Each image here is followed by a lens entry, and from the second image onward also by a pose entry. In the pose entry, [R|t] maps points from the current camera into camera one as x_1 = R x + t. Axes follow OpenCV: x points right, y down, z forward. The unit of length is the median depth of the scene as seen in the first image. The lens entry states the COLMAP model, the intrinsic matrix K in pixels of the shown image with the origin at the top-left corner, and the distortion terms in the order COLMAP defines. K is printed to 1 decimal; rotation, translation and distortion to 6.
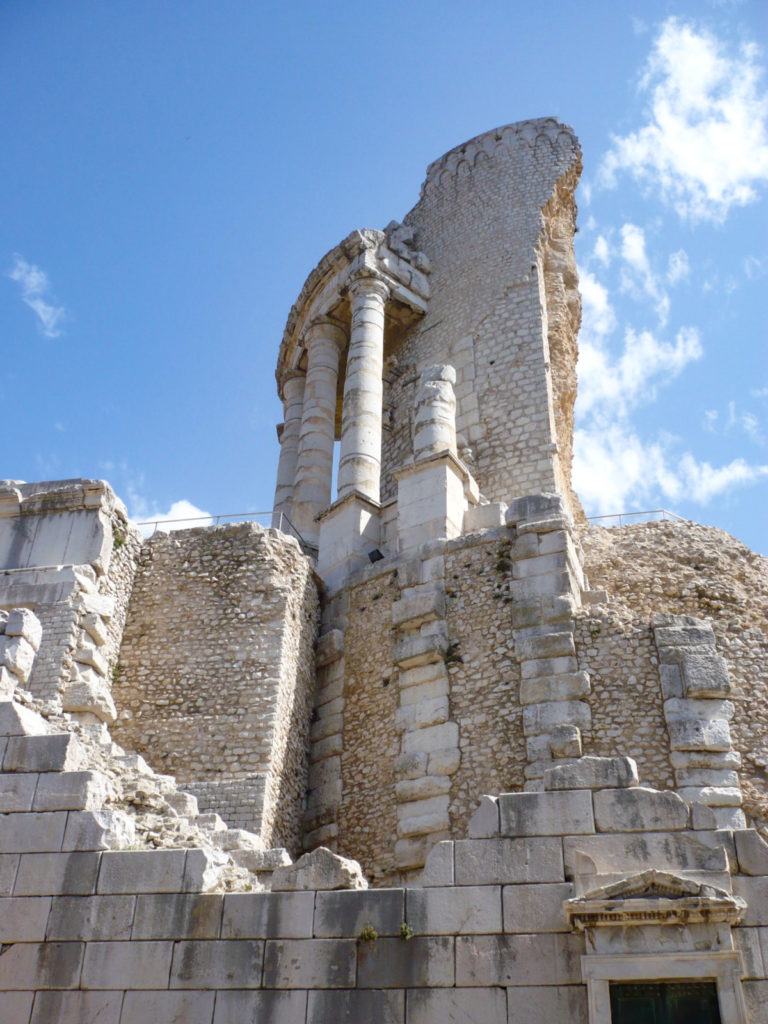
lens RADIAL K [[1094.7, 0, 384.0], [0, 1094.7, 512.0], [0, 0, 1]] dist [-0.065528, -0.013648]
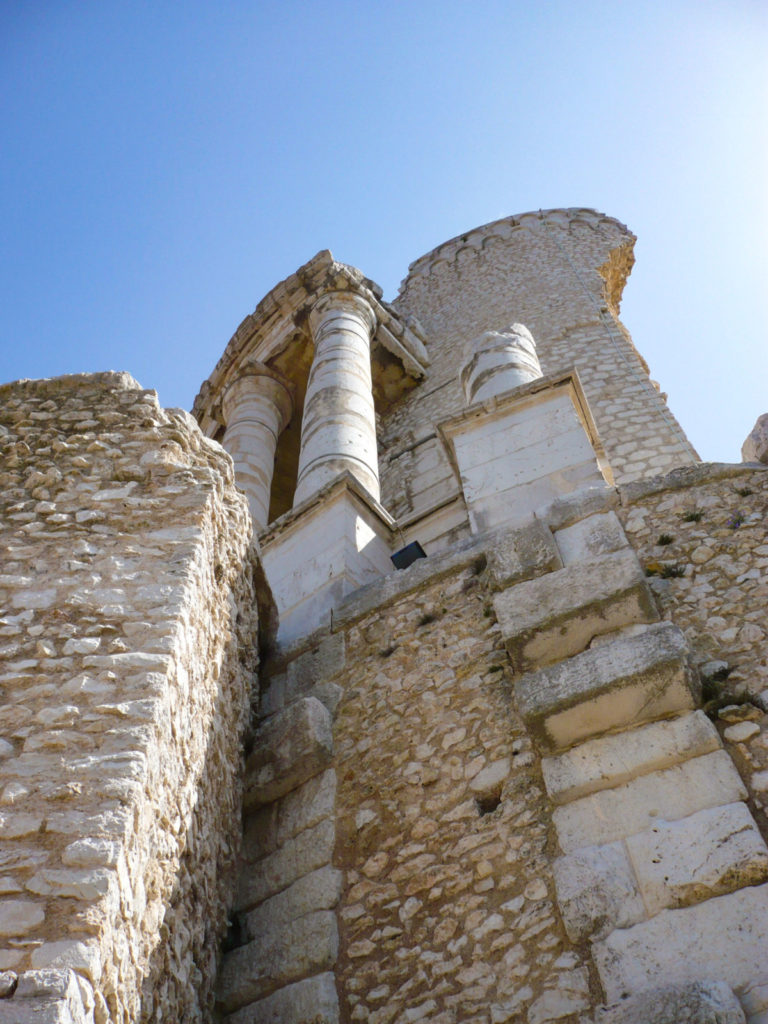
lens RADIAL K [[1094.7, 0, 384.0], [0, 1094.7, 512.0], [0, 0, 1]] dist [-0.065528, -0.013648]
pose [[0.987265, 0.108096, 0.116721, -0.072494], [-0.053028, 0.915343, -0.399169, 0.203405], [-0.149988, 0.387896, 0.909417, 0.679008]]
